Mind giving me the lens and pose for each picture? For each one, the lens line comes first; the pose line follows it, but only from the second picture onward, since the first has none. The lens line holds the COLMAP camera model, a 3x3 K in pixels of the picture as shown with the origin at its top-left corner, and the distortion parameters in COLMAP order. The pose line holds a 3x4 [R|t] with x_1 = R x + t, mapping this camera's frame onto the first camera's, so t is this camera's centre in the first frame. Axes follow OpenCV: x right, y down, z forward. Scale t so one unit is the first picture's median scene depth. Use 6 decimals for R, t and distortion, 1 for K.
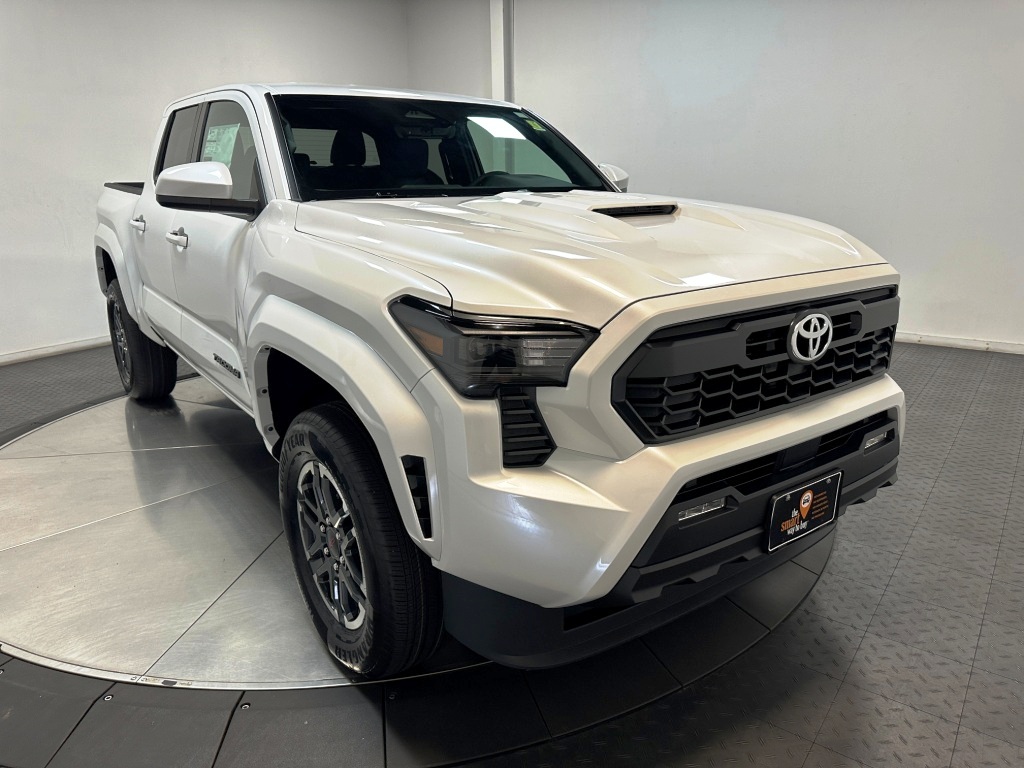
lens RADIAL K [[723.2, 0, 515.0], [0, 723.2, 381.8], [0, 0, 1]] dist [0.065178, -0.094995]
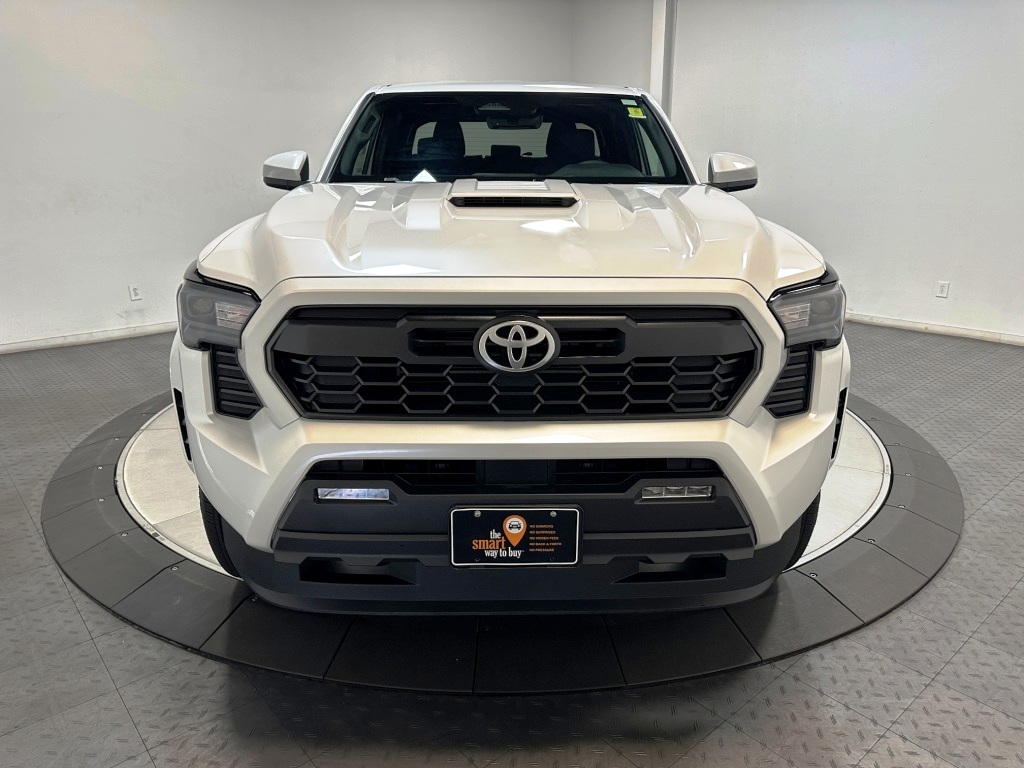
lens RADIAL K [[723.2, 0, 515.0], [0, 723.2, 381.8], [0, 0, 1]] dist [0.065178, -0.094995]
pose [[0.827505, 0.171112, -0.534748, 0.889732], [-0.167349, 0.984306, 0.055998, -0.067186], [0.535938, 0.043151, 0.843154, 0.244361]]
